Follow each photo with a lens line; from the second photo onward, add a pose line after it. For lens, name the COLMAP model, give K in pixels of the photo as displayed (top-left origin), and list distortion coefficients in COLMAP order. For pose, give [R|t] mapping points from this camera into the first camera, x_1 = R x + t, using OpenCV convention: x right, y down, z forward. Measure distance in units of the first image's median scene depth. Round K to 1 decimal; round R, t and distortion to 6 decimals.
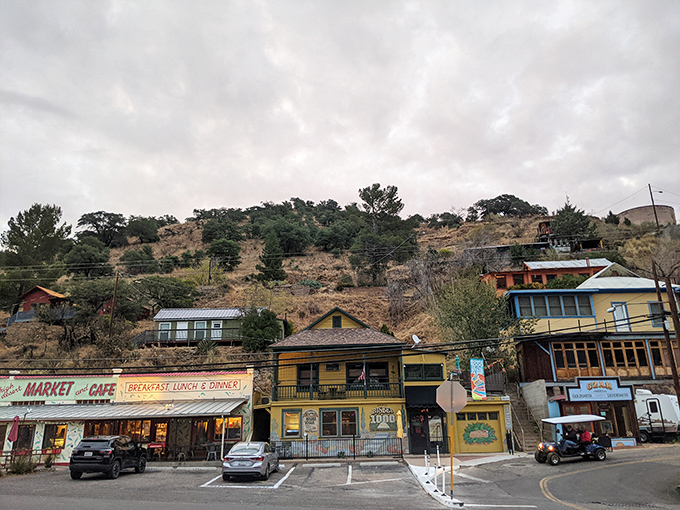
lens RADIAL K [[485.9, 0, 340.0], [0, 485.9, 255.0], [0, 0, 1]] dist [0.070151, -0.073592]
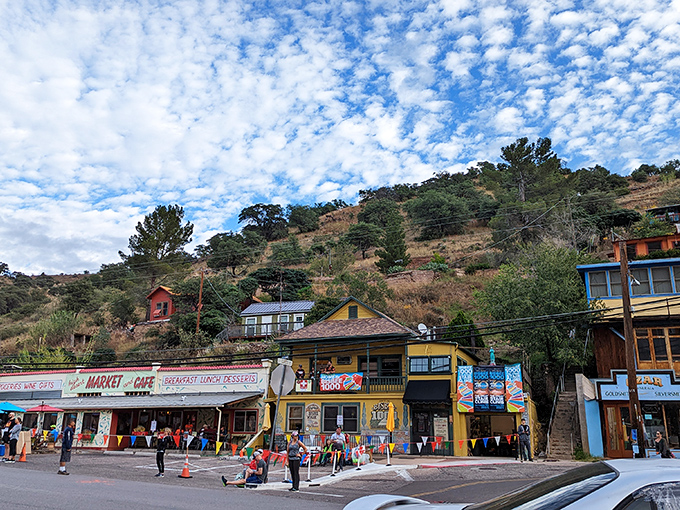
lens RADIAL K [[565.2, 0, 340.0], [0, 565.2, 255.0], [0, 0, 1]] dist [0.083724, -0.001982]
pose [[0.938898, -0.069189, -0.337170, 0.354745], [0.081202, 0.996463, 0.021640, 0.005136], [0.334480, -0.047697, 0.941195, -0.016069]]
